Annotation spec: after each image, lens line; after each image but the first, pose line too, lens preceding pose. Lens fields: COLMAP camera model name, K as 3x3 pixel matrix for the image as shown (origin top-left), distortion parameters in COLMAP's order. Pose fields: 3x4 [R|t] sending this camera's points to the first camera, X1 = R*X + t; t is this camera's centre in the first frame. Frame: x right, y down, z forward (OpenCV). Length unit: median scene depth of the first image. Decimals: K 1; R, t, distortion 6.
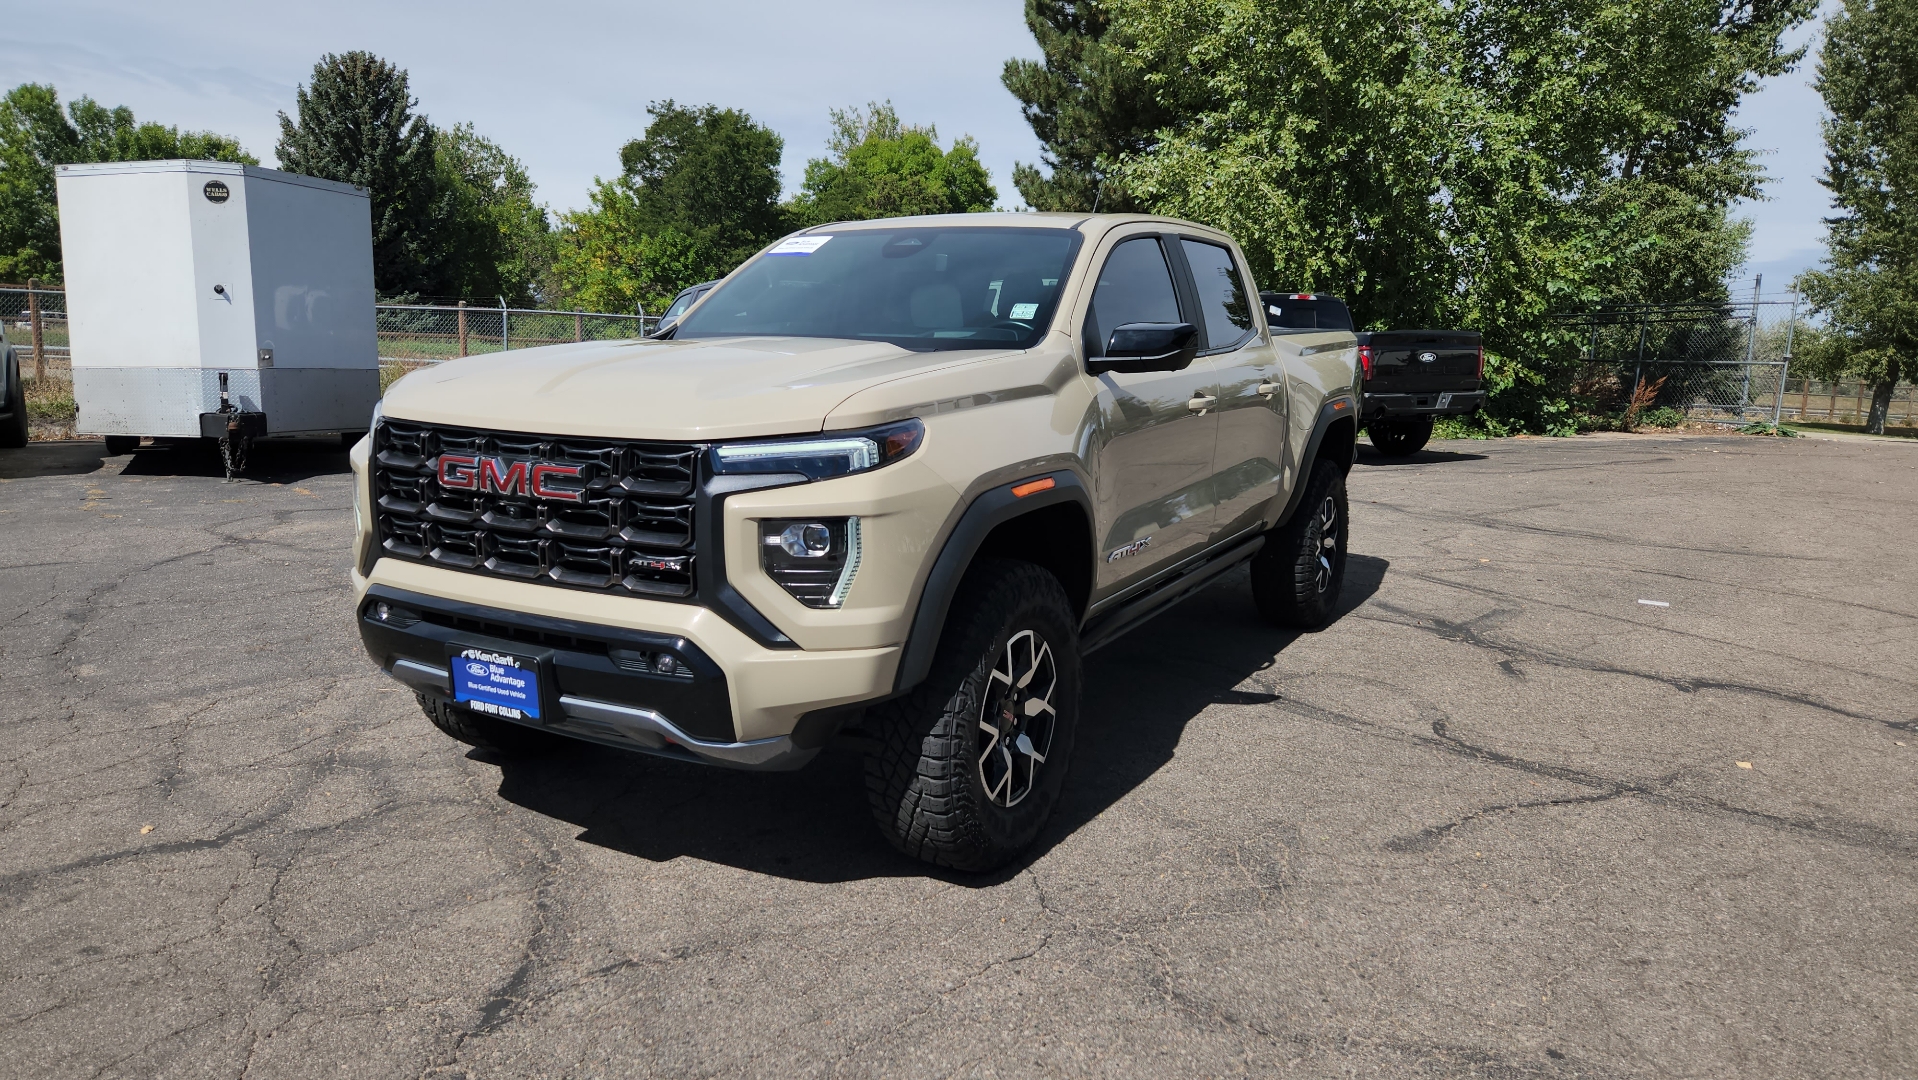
lens RADIAL K [[1284.5, 0, 932.2], [0, 1284.5, 543.1], [0, 0, 1]] dist [0.067712, -0.055536]
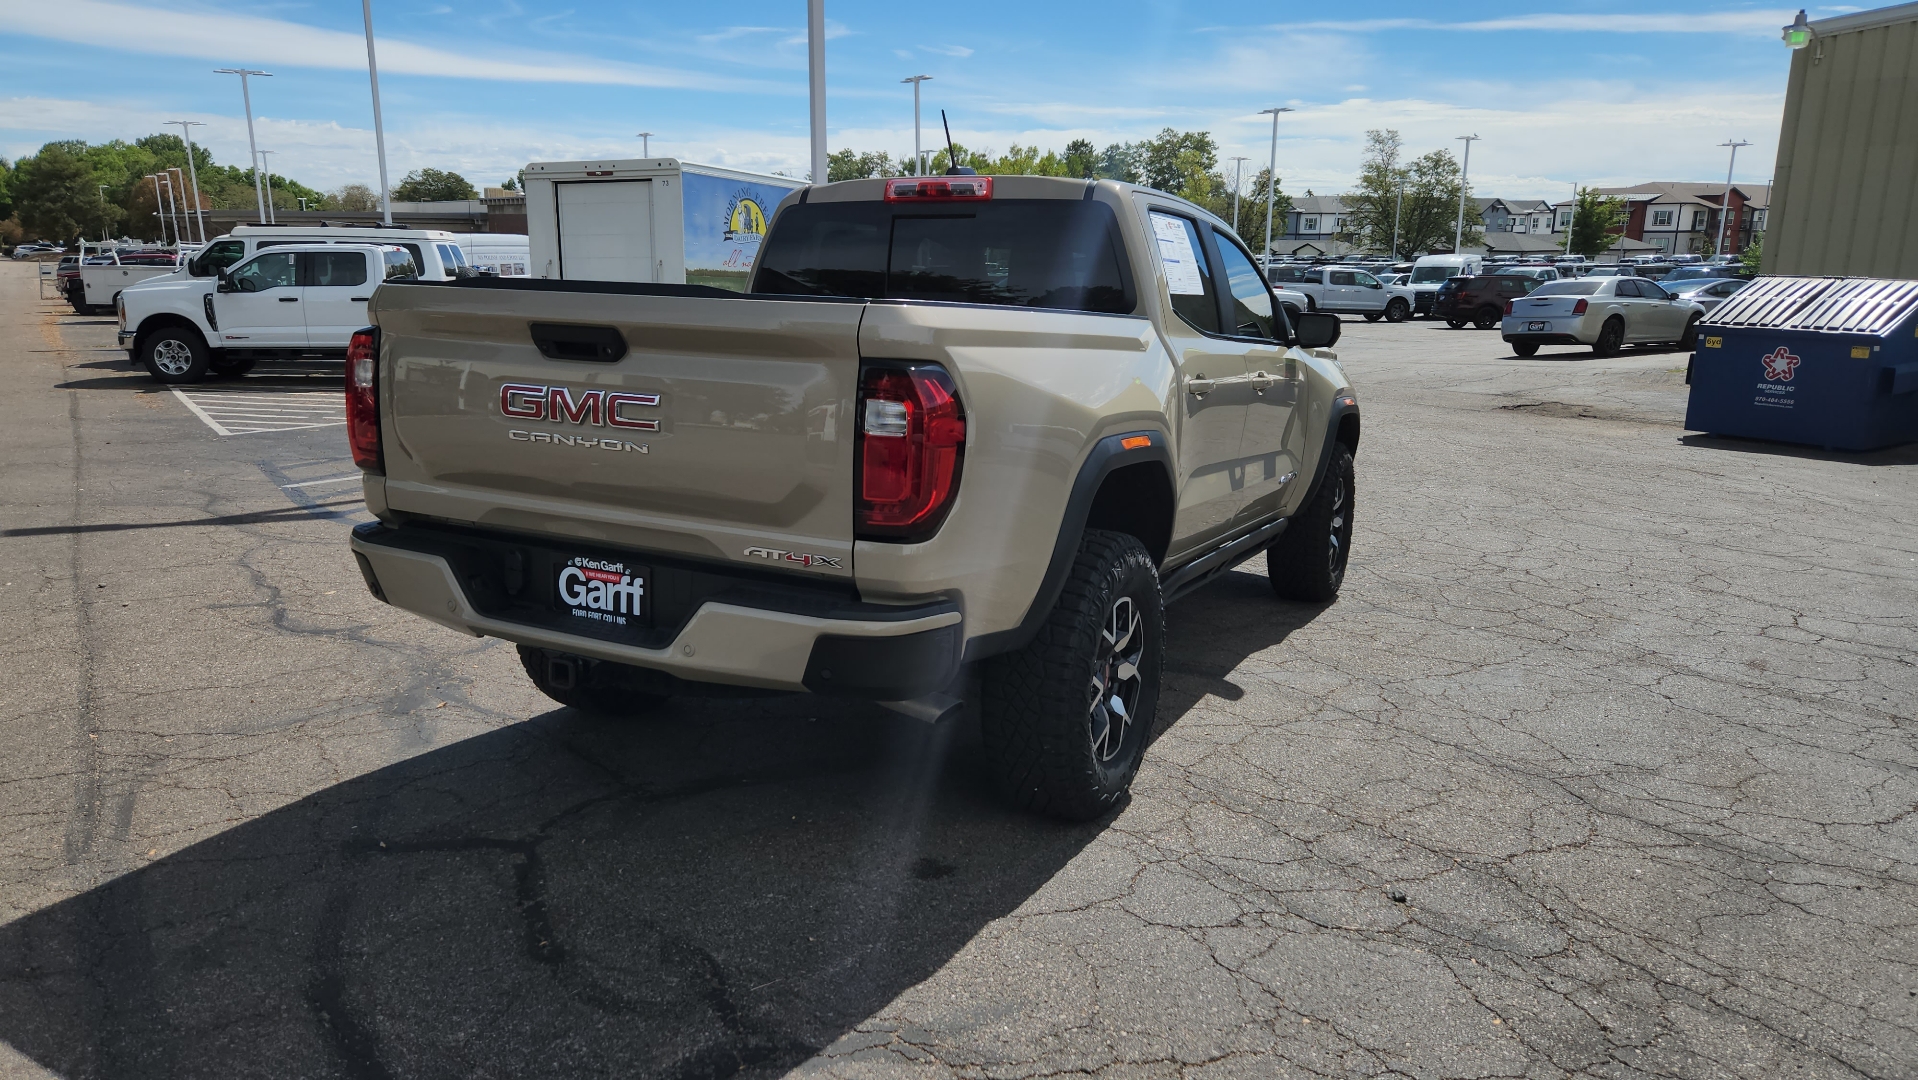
lens RADIAL K [[1283.7, 0, 916.8], [0, 1283.7, 563.6], [0, 0, 1]] dist [0.064240, -0.047663]
pose [[-0.997844, -0.041428, -0.050897, 0.088382], [-0.056858, 0.933035, 0.355263, -0.150862], [0.032771, 0.357391, -0.933380, 0.903759]]
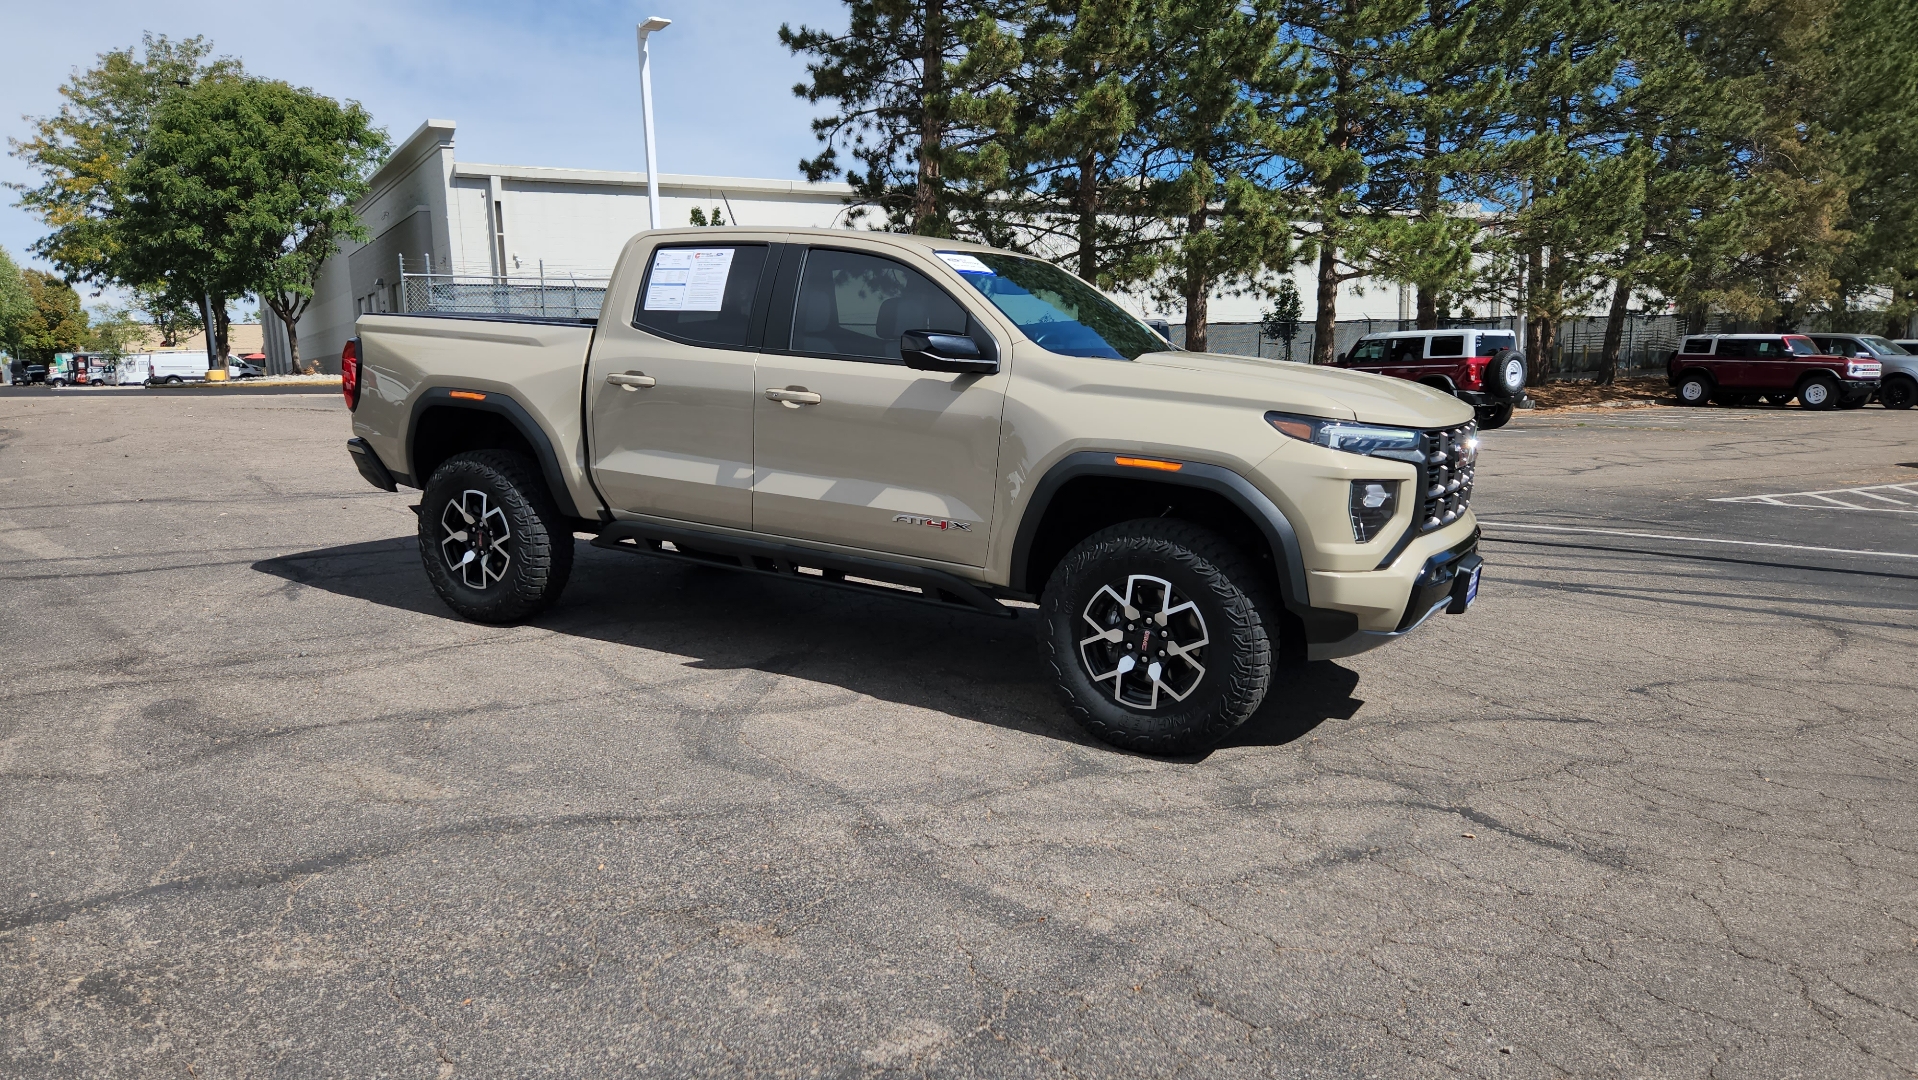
lens RADIAL K [[1294.9, 0, 931.8], [0, 1294.9, 549.6], [0, 0, 1]] dist [0.071537, -0.056376]
pose [[0.006608, -0.189672, 0.981825, -0.498450], [0.140724, 0.972252, 0.186875, -0.084480], [-0.990027, 0.136932, 0.033116, 0.421287]]
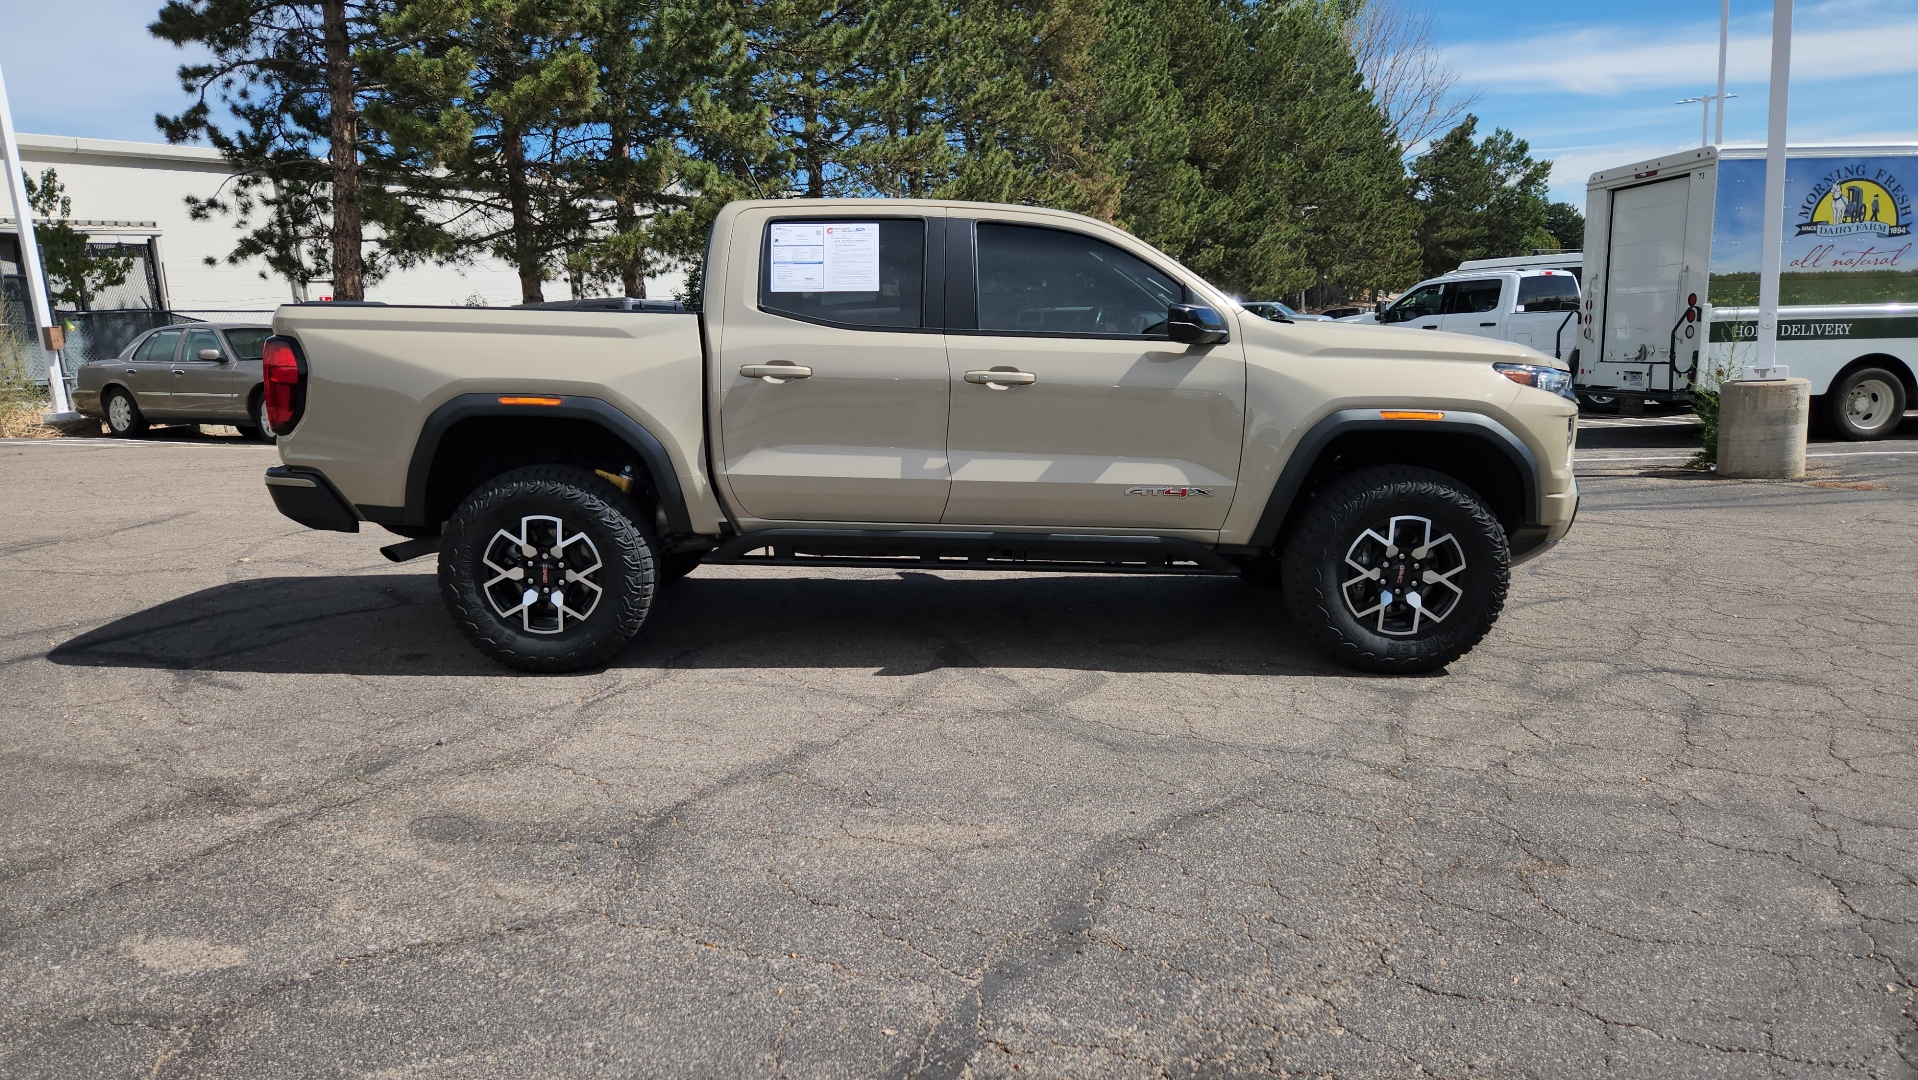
lens RADIAL K [[1294.9, 0, 932.0], [0, 1294.9, 553.3], [0, 0, 1]] dist [0.071537, -0.056376]
pose [[-0.500303, -0.173884, 0.848211, -0.412989], [0.135783, 0.951750, 0.275199, -0.125010], [-0.855137, 0.252855, -0.452553, 0.705823]]
